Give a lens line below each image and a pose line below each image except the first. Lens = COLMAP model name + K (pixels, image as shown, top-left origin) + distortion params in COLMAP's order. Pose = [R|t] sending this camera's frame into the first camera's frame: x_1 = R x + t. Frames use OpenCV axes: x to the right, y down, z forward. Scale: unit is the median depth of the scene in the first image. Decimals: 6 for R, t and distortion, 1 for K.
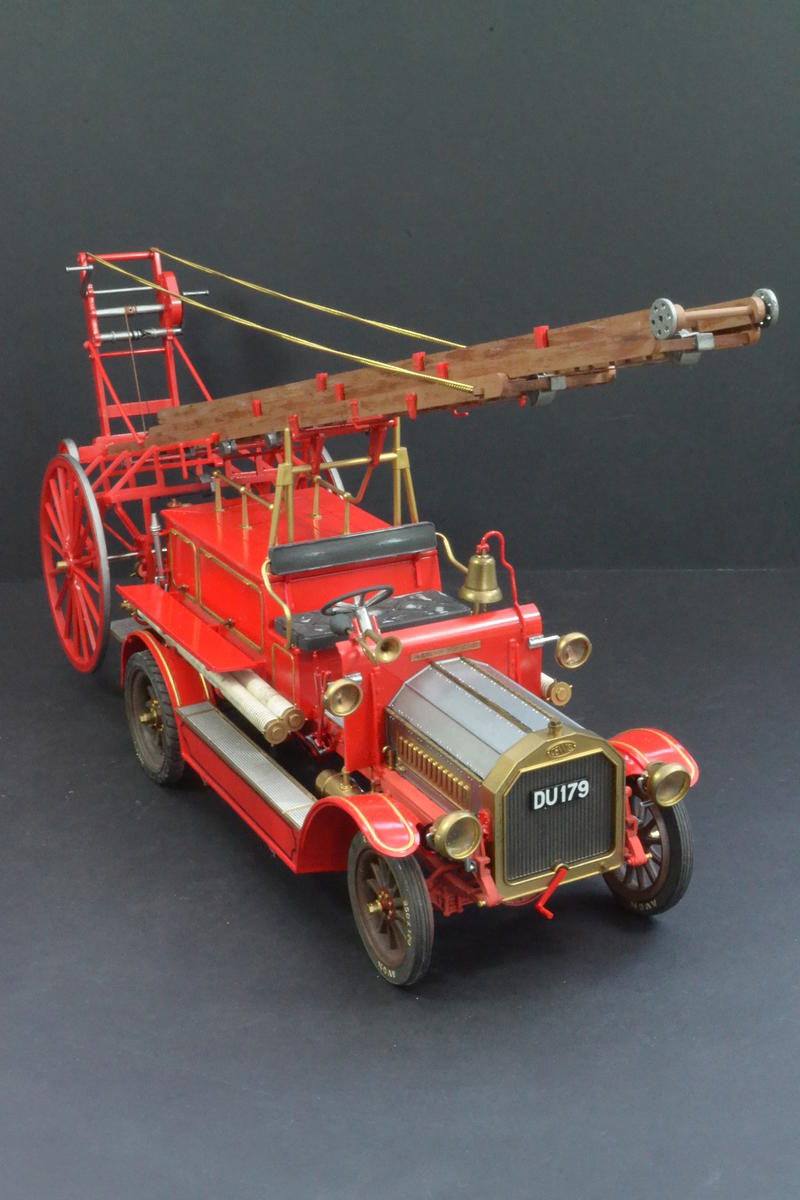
lens RADIAL K [[1841.3, 0, 400.2], [0, 1841.3, 600.0], [0, 0, 1]] dist [0.022185, 0.000000]
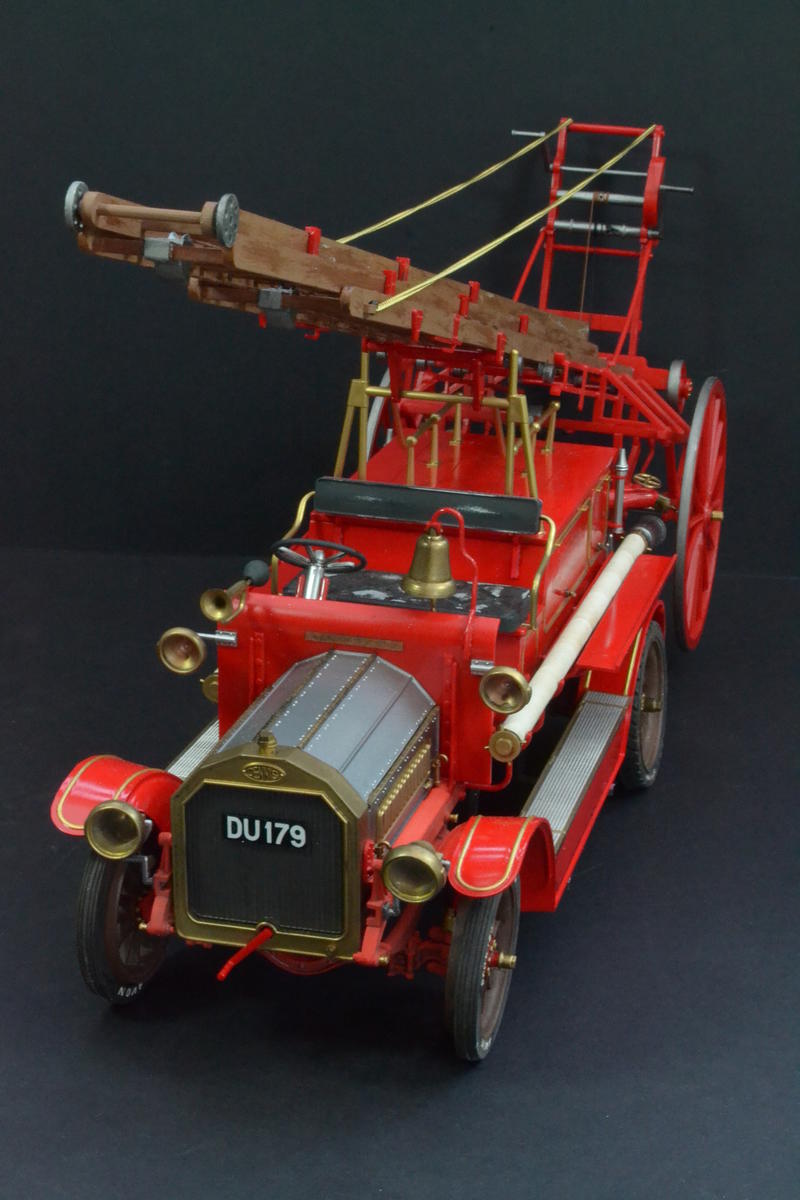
lens RADIAL K [[2431.4, 0, 400.0], [0, 2431.4, 600.1], [0, 0, 1]] dist [-0.069583, 0.000000]
pose [[0.723657, 0.250466, -0.643108, 0.755921], [-0.251589, 0.963440, 0.092123, -0.096241], [0.642669, 0.095133, 0.760214, 0.248065]]
